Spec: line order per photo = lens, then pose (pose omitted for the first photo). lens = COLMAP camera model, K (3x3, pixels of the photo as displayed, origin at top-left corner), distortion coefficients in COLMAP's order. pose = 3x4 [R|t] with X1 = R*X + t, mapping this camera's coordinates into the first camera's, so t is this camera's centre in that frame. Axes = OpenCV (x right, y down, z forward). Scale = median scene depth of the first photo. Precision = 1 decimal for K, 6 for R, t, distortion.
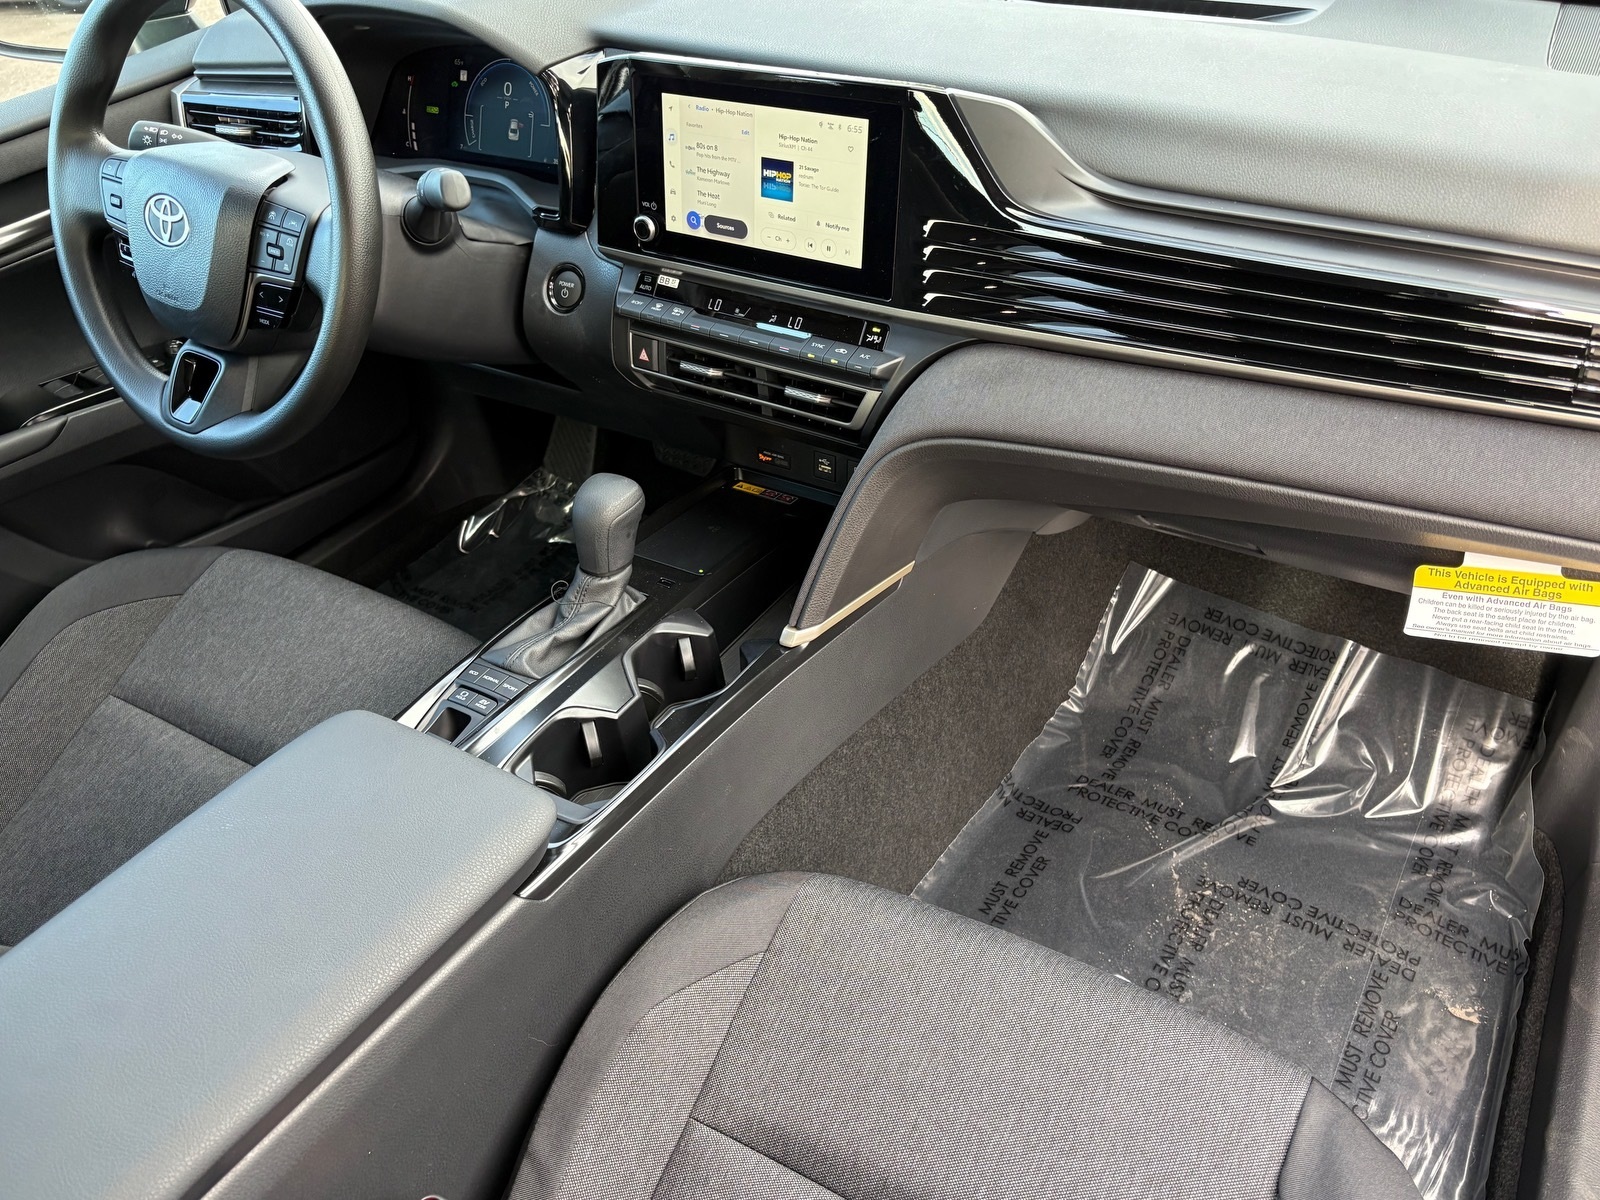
lens RADIAL K [[1218.2, 0, 803.7], [0, 1218.2, 607.2], [0, 0, 1]] dist [0.014901, -0.045416]
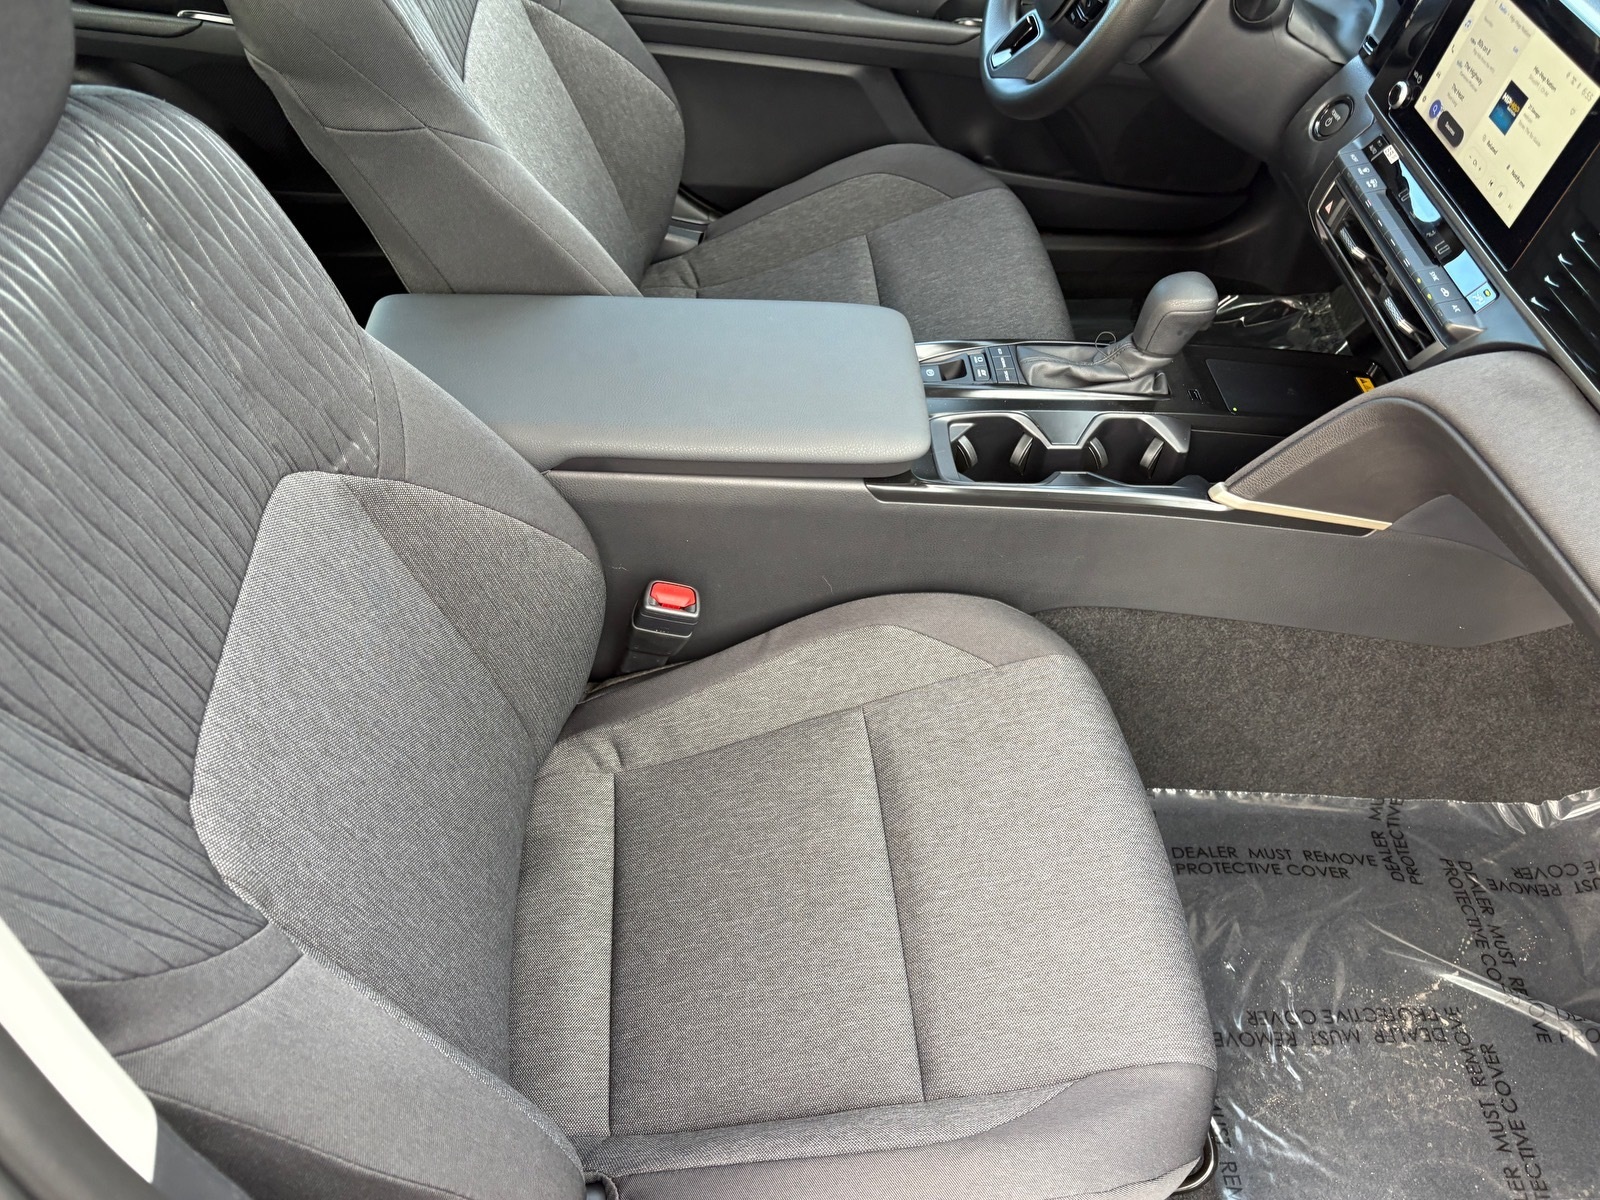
lens RADIAL K [[1218.2, 0, 800.6], [0, 1218.2, 597.2], [0, 0, 1]] dist [0.014901, -0.045416]
pose [[0.573129, 0.660449, -0.485108, 0.333951], [-0.559277, 0.747928, 0.357508, -0.078067], [0.598942, 0.066412, 0.798034, -0.072668]]
